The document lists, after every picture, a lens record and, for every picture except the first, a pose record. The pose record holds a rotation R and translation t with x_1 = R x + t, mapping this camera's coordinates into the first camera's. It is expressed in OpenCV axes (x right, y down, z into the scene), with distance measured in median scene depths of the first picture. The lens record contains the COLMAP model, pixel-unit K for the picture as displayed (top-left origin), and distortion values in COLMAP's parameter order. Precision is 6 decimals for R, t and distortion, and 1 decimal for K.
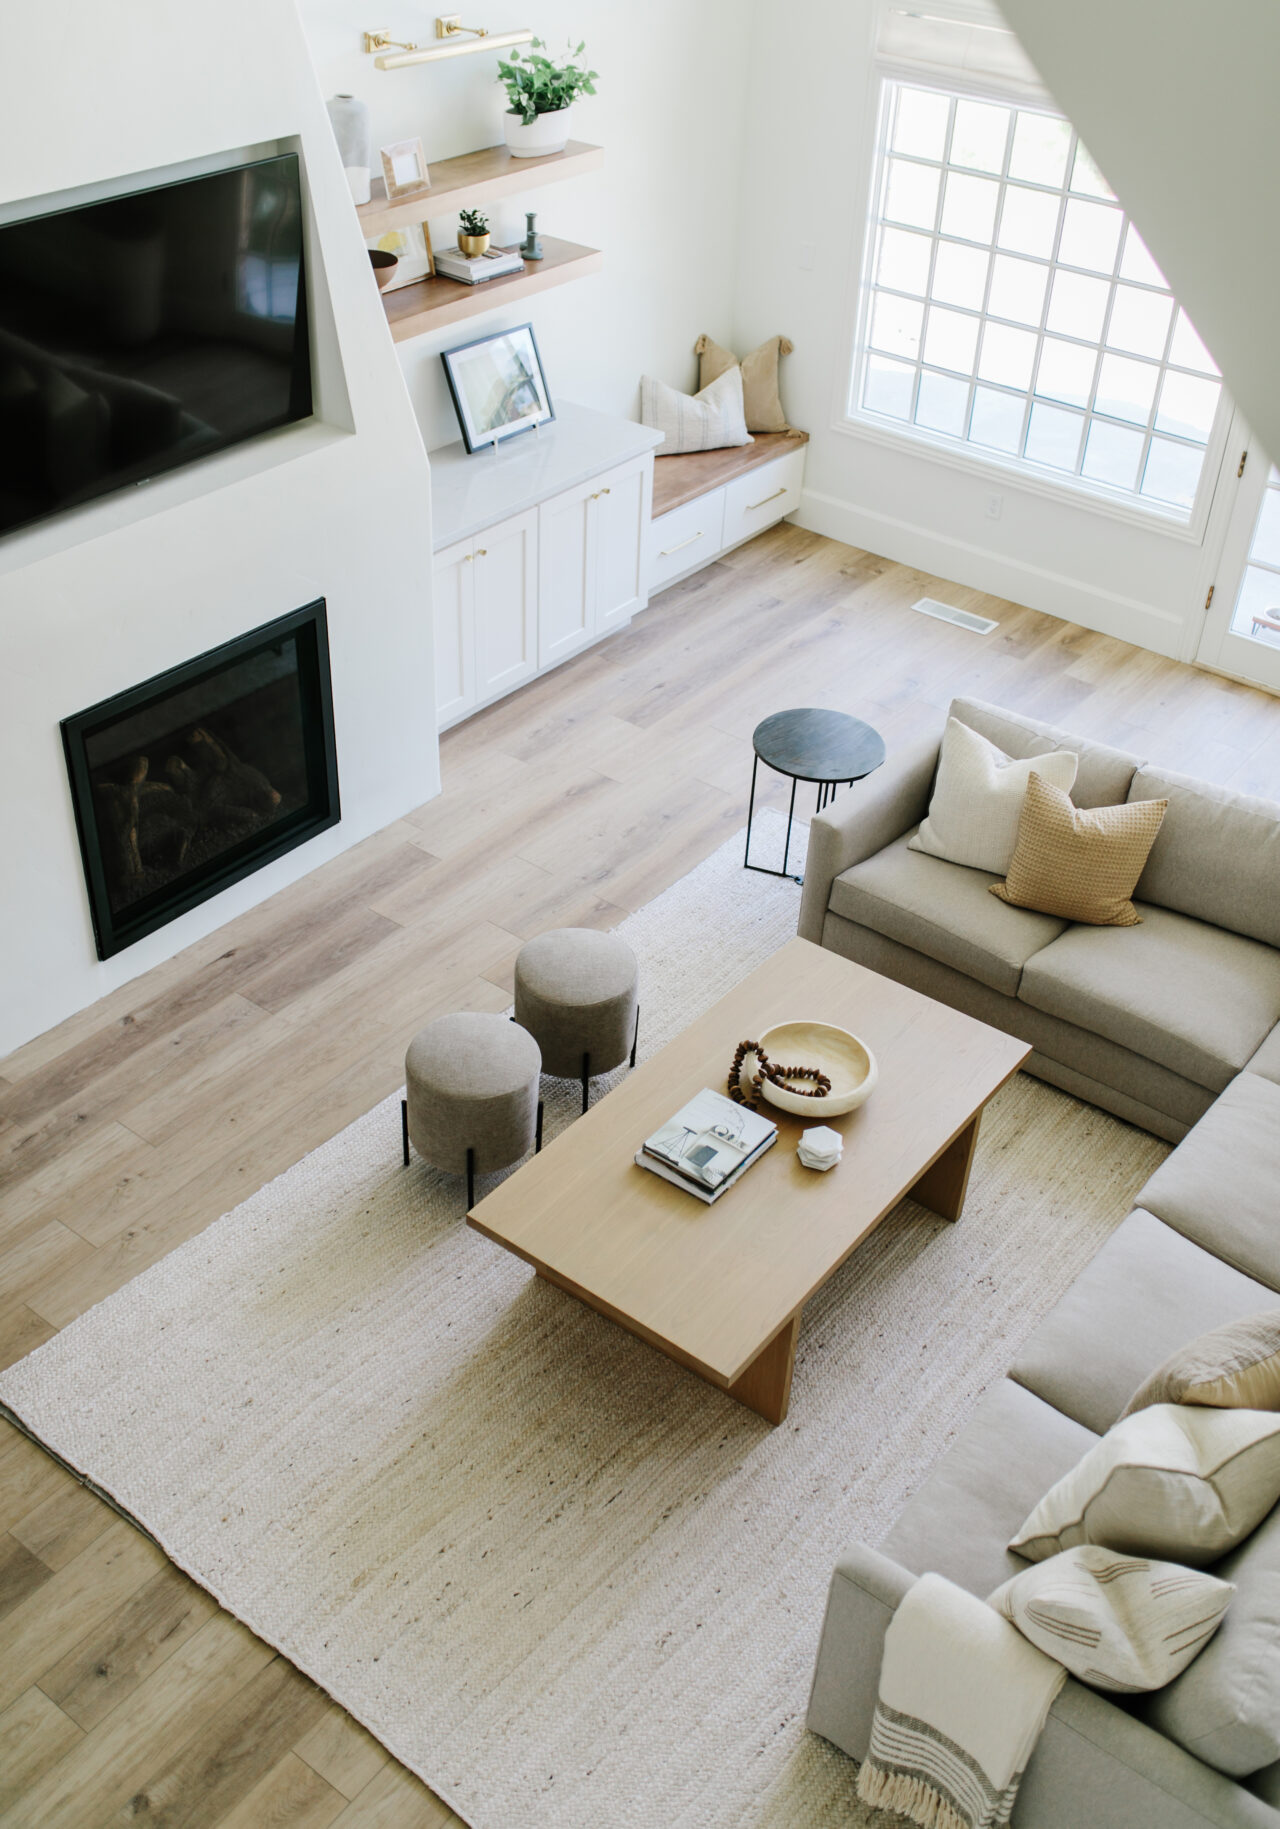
lens RADIAL K [[1794.8, 0, 642.3], [0, 1794.8, 873.0], [0, 0, 1]] dist [-0.014034, 0.000701]
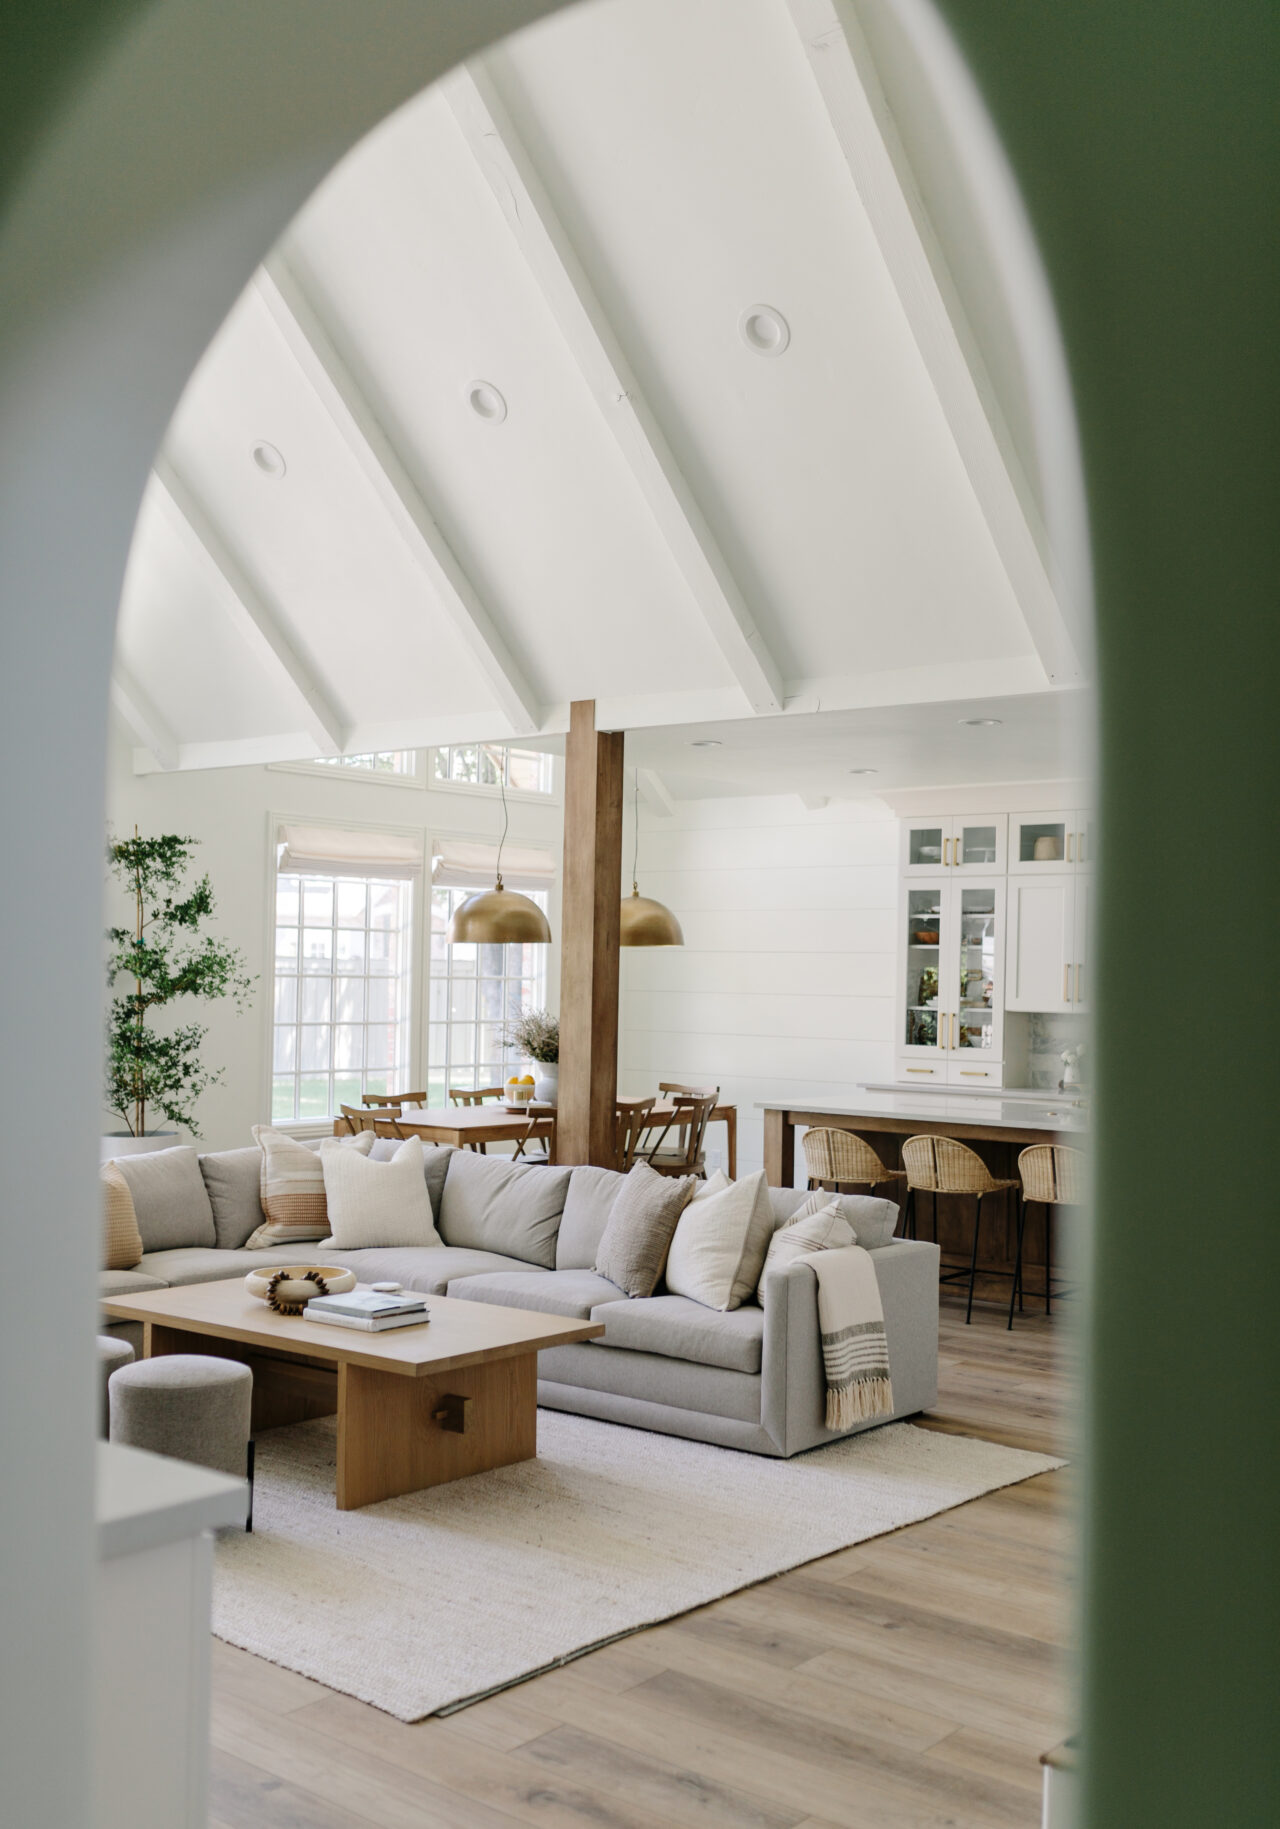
lens RADIAL K [[1883.2, 0, 640.0], [0, 1883.2, 914.5], [0, 0, 1]] dist [-0.005030, 0.003736]
pose [[0.020493, 0.001272, 0.999789, -1.131131], [0.569822, 0.821670, -0.012726, 0.051533], [-0.821513, 0.569962, 0.016114, 0.644650]]
